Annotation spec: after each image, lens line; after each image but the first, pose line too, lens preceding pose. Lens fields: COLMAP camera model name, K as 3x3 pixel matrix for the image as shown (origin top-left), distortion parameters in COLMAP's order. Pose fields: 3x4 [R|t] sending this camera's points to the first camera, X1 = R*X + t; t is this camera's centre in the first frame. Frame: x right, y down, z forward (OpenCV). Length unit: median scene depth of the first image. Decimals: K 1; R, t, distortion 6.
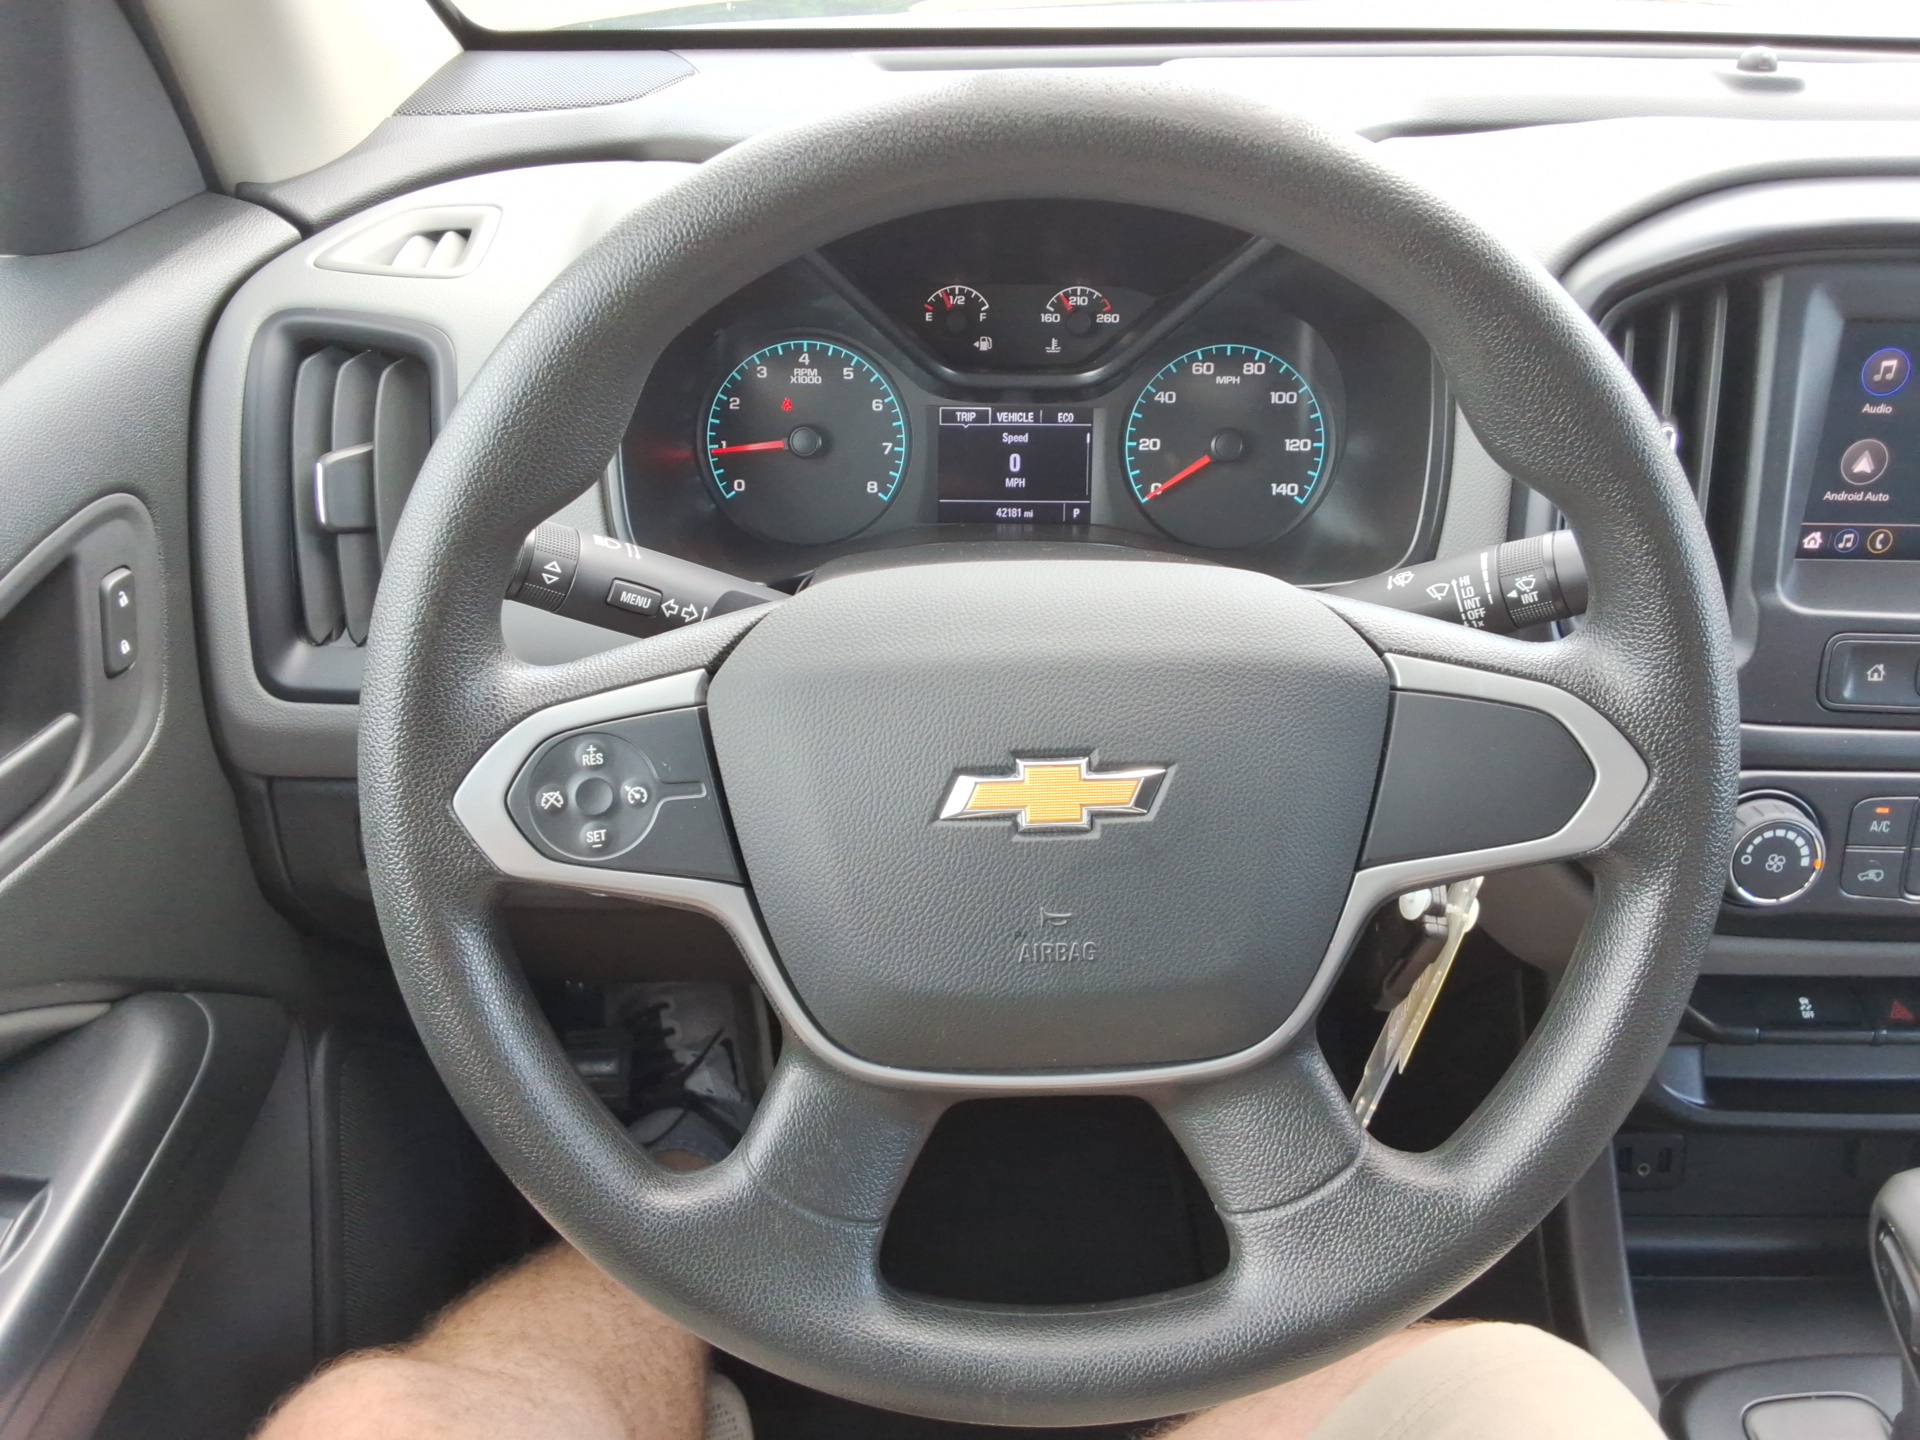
lens RADIAL K [[1538.9, 0, 976.2], [0, 1538.9, 711.4], [0, 0, 1]] dist [0.086973, -0.139552]
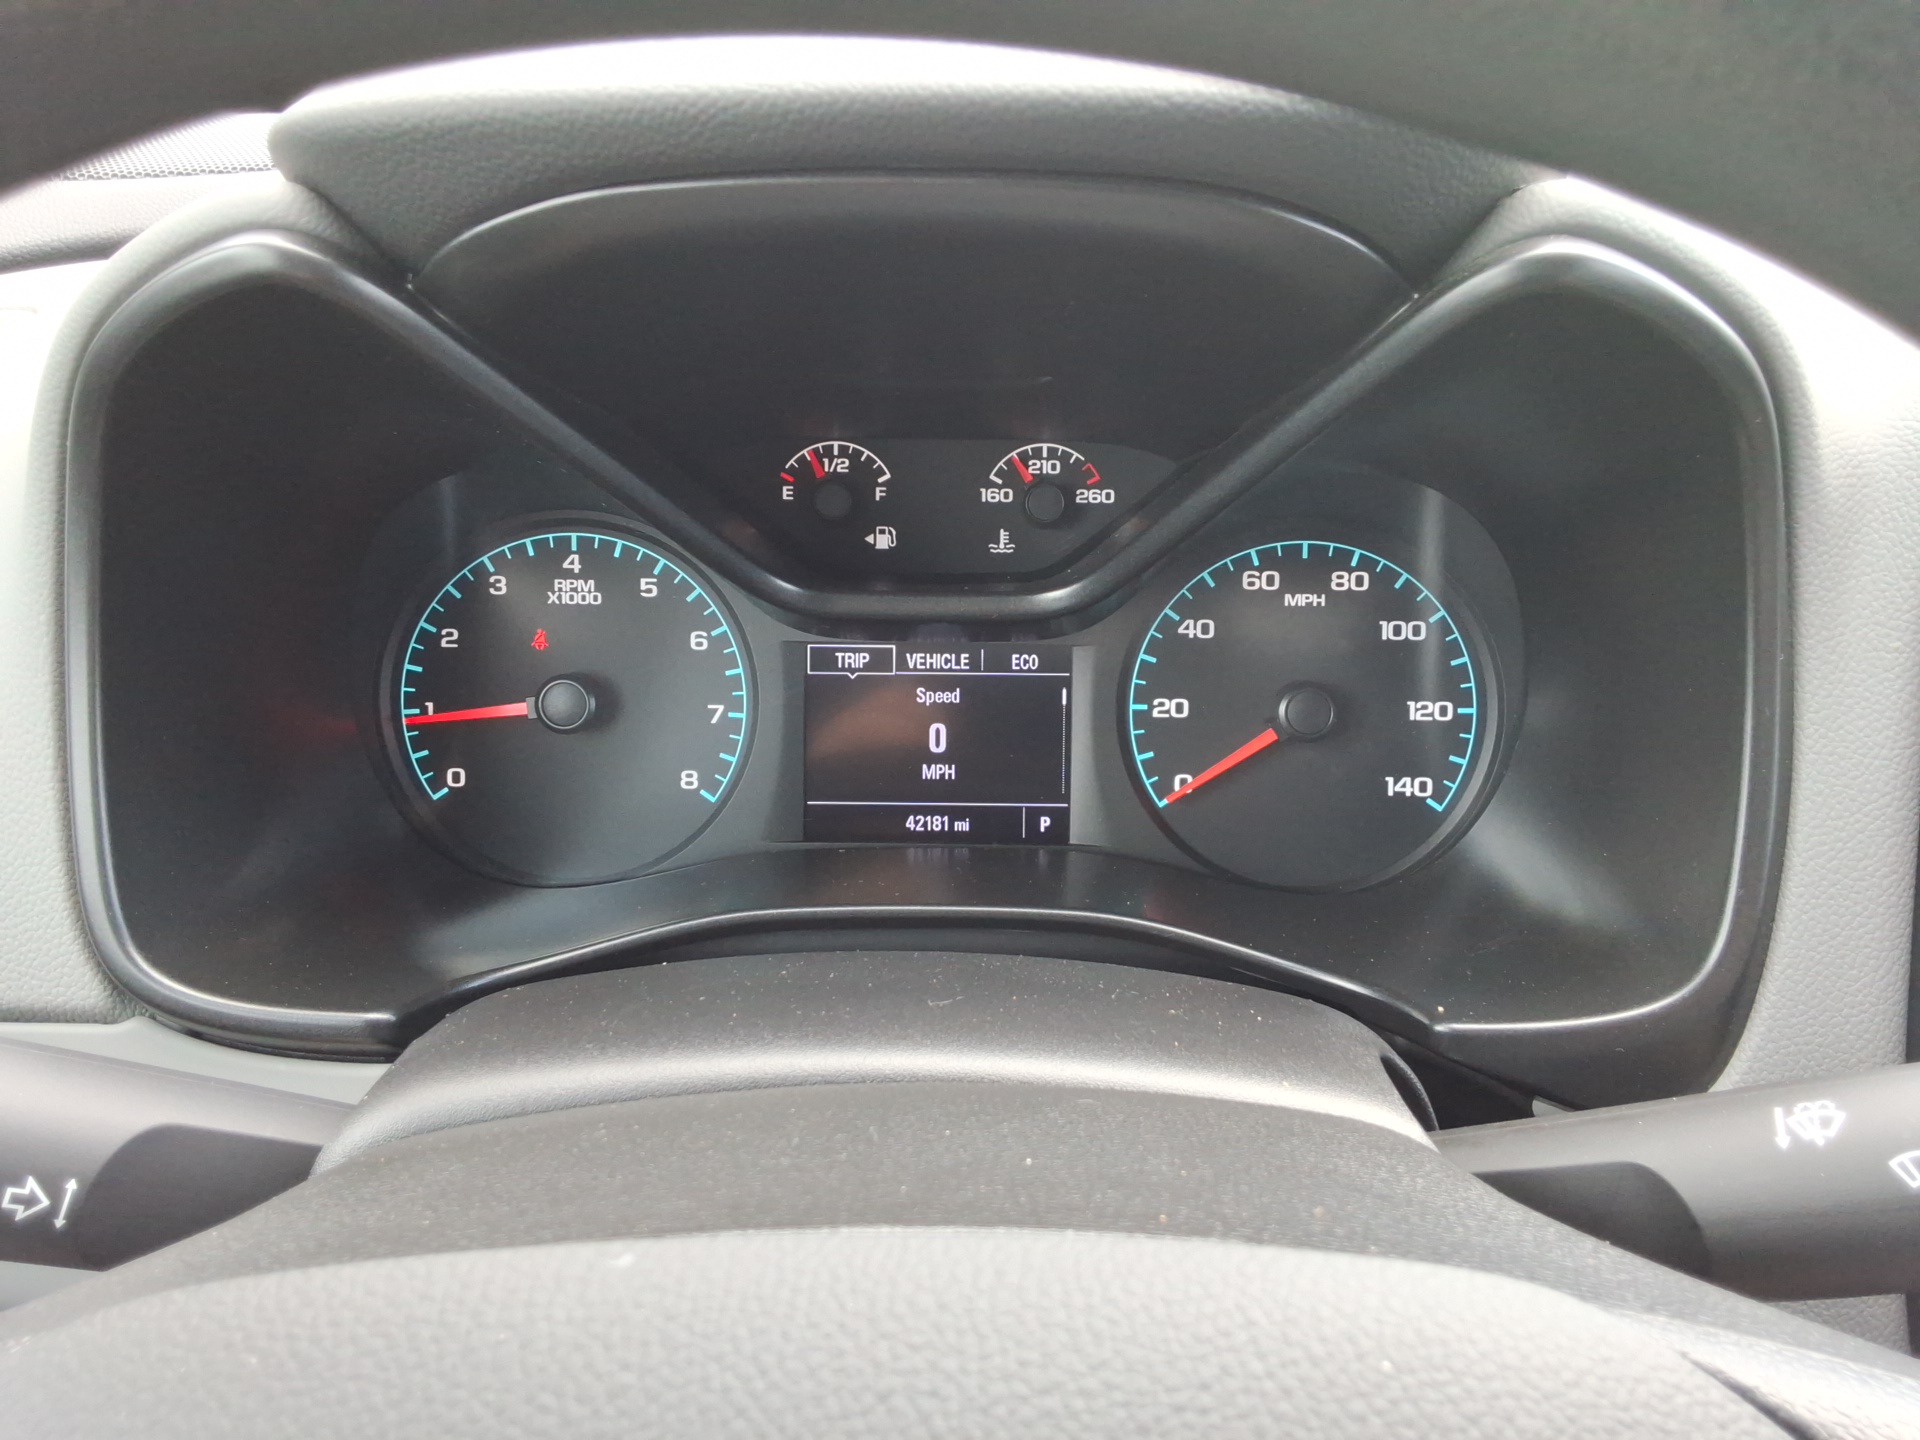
lens RADIAL K [[1543.4, 0, 965.1], [0, 1543.4, 674.8], [0, 0, 1]] dist [0.089200, -0.126680]
pose [[0.999893, 0.002334, -0.014407, 0.044168], [-0.004416, 0.989244, -0.146208, -0.101253], [0.013910, 0.146256, 0.989149, 0.429328]]
